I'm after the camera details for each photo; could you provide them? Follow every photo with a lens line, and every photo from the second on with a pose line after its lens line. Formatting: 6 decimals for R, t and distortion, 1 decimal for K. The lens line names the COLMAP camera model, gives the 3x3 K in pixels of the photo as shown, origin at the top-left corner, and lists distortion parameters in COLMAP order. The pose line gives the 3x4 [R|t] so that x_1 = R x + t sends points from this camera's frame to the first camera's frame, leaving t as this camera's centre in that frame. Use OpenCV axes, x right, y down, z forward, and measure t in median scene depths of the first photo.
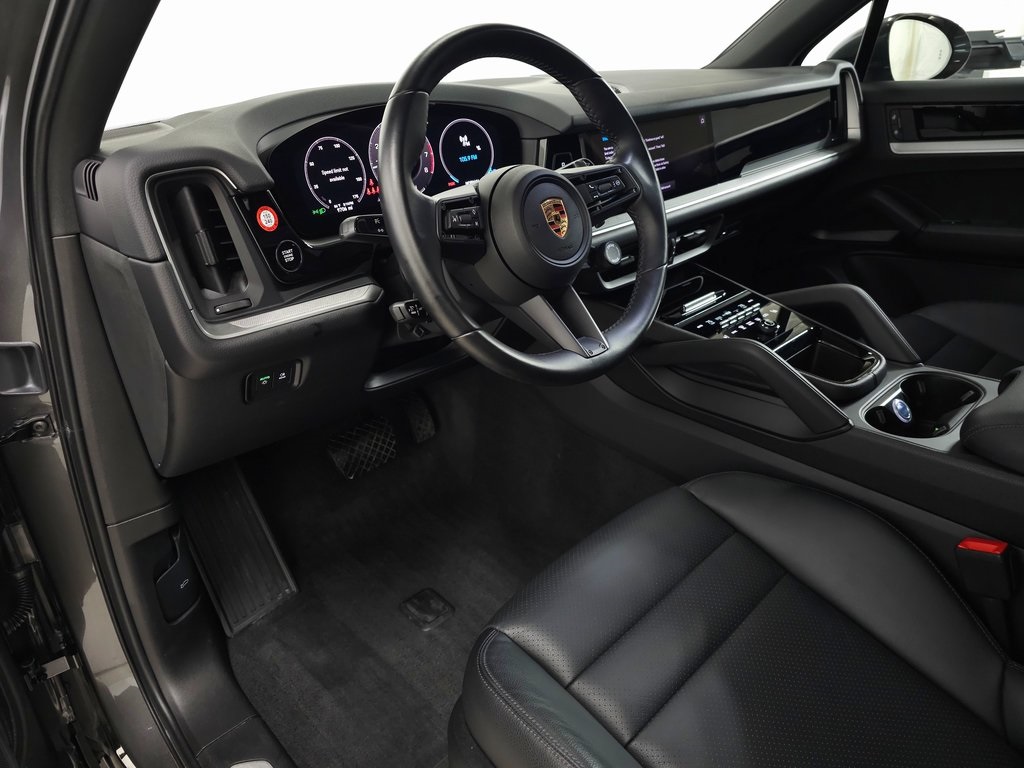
lens RADIAL K [[682.9, 0, 509.4], [0, 682.9, 370.9], [0, 0, 1]] dist [0.057321, -0.069159]
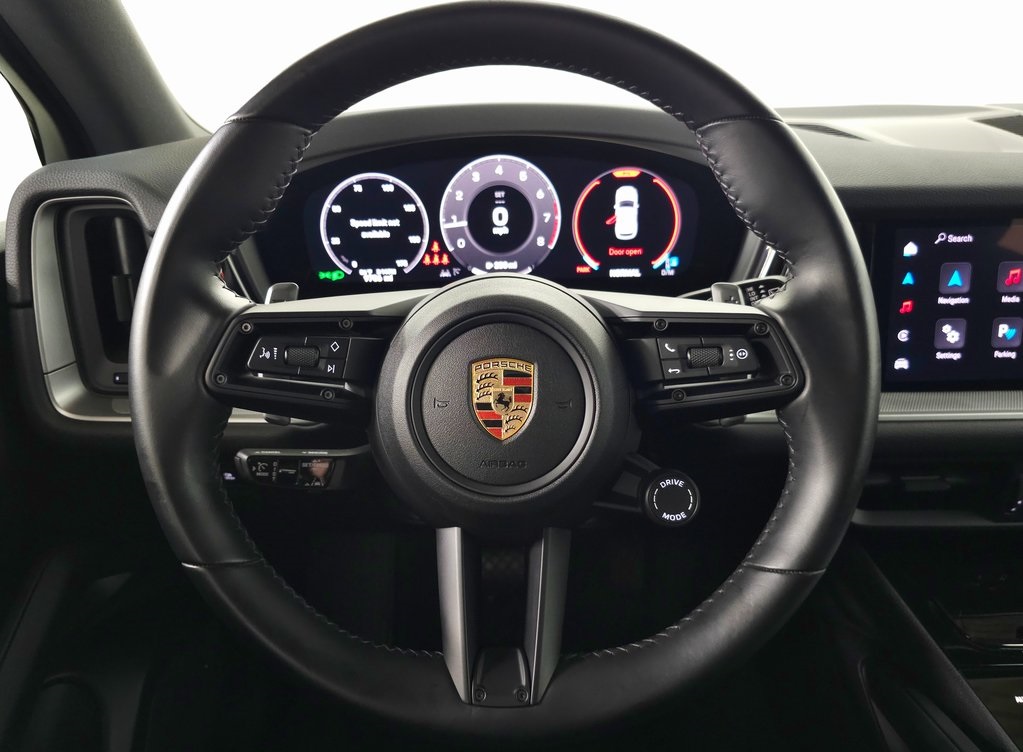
lens RADIAL K [[721.4, 0, 511.5], [0, 721.4, 376.0], [0, 0, 1]] dist [0.062866, -0.114307]
pose [[0.725101, 0.294001, -0.622729, 0.337820], [-0.306961, 0.947467, 0.089893, -0.251299], [0.616444, 0.125972, 0.777257, 0.538071]]
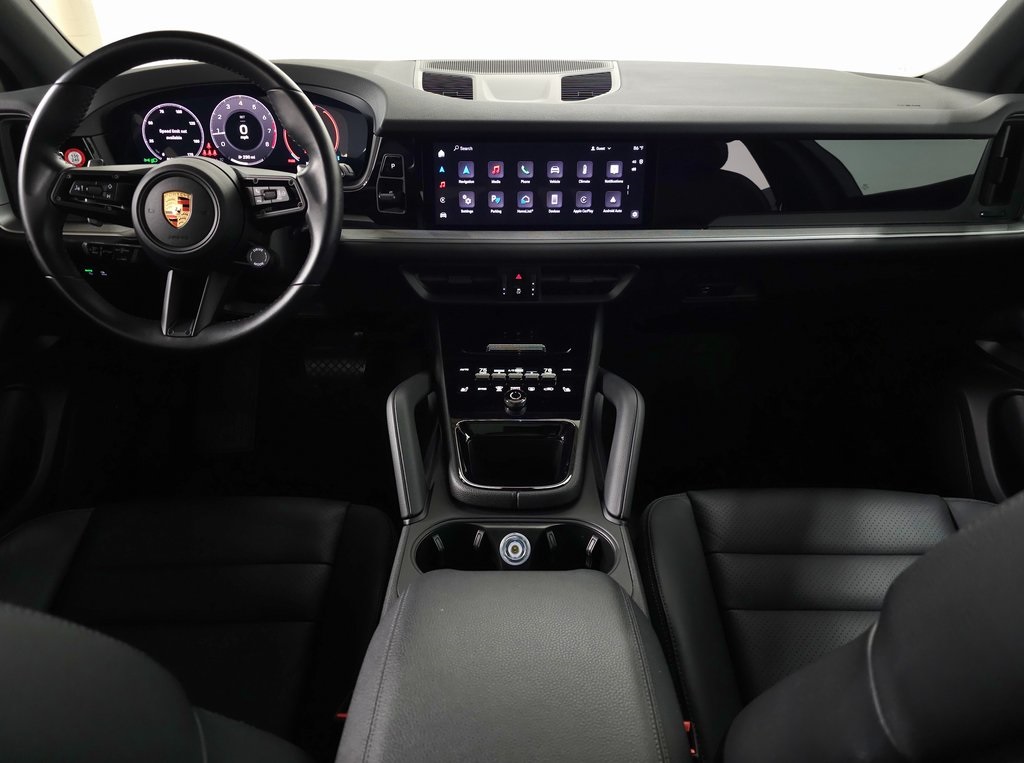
lens RADIAL K [[682.9, 0, 509.4], [0, 682.9, 368.4], [0, 0, 1]] dist [0.057321, -0.069159]
pose [[0.724200, 0.378861, -0.576193, 1.070050], [-0.328228, 0.924219, 0.195157, -0.335979], [0.606466, 0.047790, 0.793672, 0.391516]]
